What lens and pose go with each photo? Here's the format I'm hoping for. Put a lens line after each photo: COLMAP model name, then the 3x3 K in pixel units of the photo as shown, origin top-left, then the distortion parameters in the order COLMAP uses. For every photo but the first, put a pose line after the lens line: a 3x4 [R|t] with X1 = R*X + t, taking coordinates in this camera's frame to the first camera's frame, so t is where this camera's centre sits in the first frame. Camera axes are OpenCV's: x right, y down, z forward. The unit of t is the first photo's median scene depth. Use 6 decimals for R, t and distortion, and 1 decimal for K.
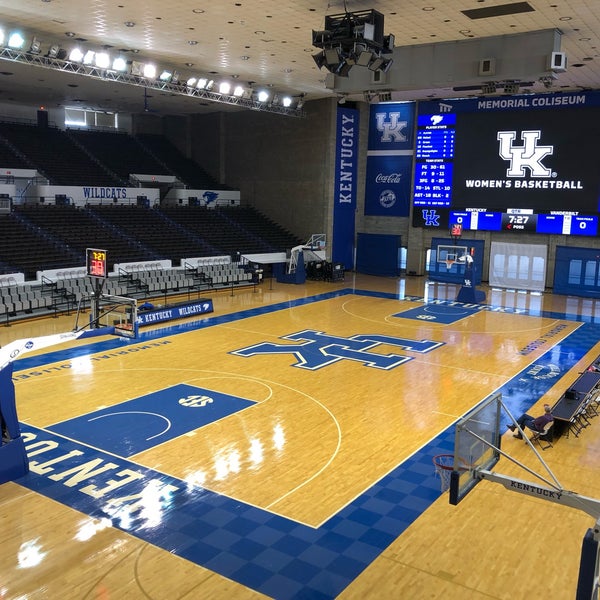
lens RADIAL K [[655.5, 0, 296.8], [0, 655.5, 320.2], [0, 0, 1]] dist [0.049262, -0.037925]
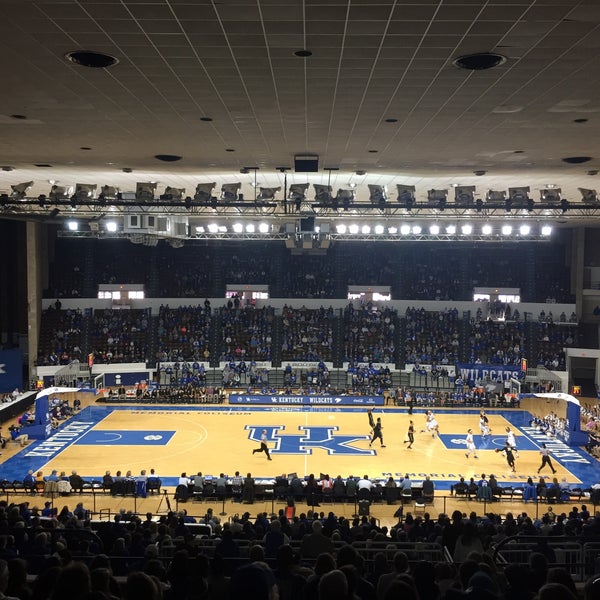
lens RADIAL K [[655.5, 0, 296.8], [0, 655.5, 320.2], [0, 0, 1]] dist [0.049262, -0.037925]
pose [[0.546333, 0.060921, -0.835349, 1.773956], [-0.154046, 0.987646, -0.028721, -0.246672], [0.823280, 0.144373, 0.548969, 0.211379]]
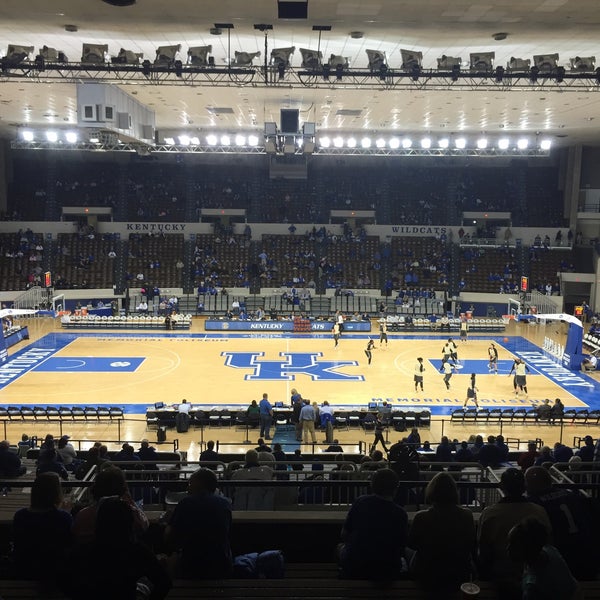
lens RADIAL K [[655.5, 0, 296.8], [0, 655.5, 320.2], [0, 0, 1]] dist [0.049262, -0.037925]
pose [[0.574670, 0.135507, -0.807089, 1.623106], [-0.153918, 0.986494, 0.056034, -0.181147], [0.803781, 0.092024, 0.587765, 0.312262]]
